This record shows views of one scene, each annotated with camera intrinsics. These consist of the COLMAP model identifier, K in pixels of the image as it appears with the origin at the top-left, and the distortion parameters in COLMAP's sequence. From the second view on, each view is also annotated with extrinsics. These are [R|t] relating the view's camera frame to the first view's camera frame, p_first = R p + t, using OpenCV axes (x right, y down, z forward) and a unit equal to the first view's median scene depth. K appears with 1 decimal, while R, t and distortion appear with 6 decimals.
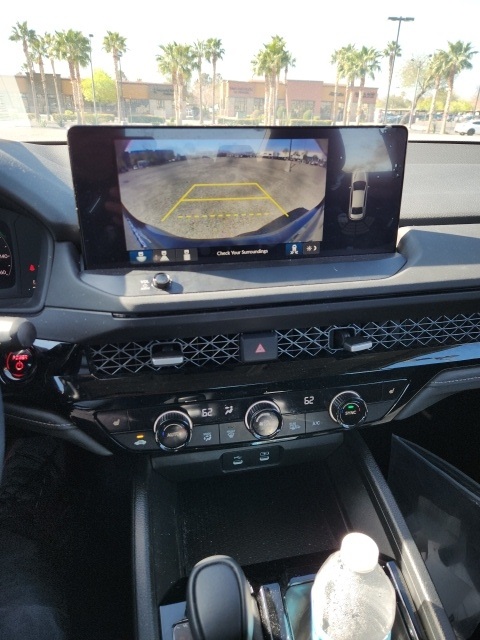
lens RADIAL K [[429.2, 0, 244.3], [0, 429.2, 321.7], [0, 0, 1]] dist [0.024315, -0.019358]
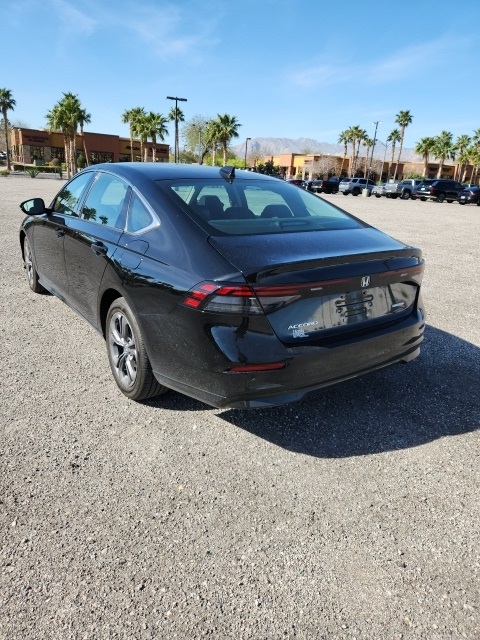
lens RADIAL K [[429.2, 0, 242.5], [0, 429.2, 321.8], [0, 0, 1]] dist [0.024315, -0.019358]
pose [[0.912114, -0.105265, 0.396190, -0.020316], [0.142641, 0.987572, -0.065999, 0.035130], [-0.384319, 0.116711, 0.915793, -0.097107]]
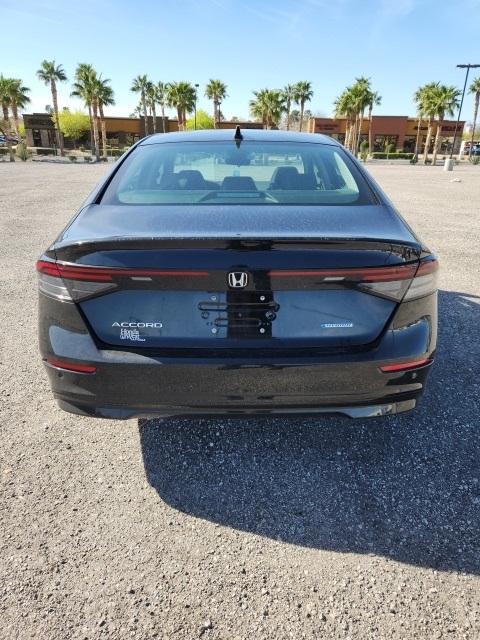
lens RADIAL K [[429.2, 0, 243.7], [0, 429.2, 323.7], [0, 0, 1]] dist [0.024315, -0.019358]
pose [[0.981379, 0.063396, -0.181316, 0.023416], [-0.073914, 0.995916, -0.051845, 0.034348], [0.177289, 0.064281, 0.982057, -0.089363]]
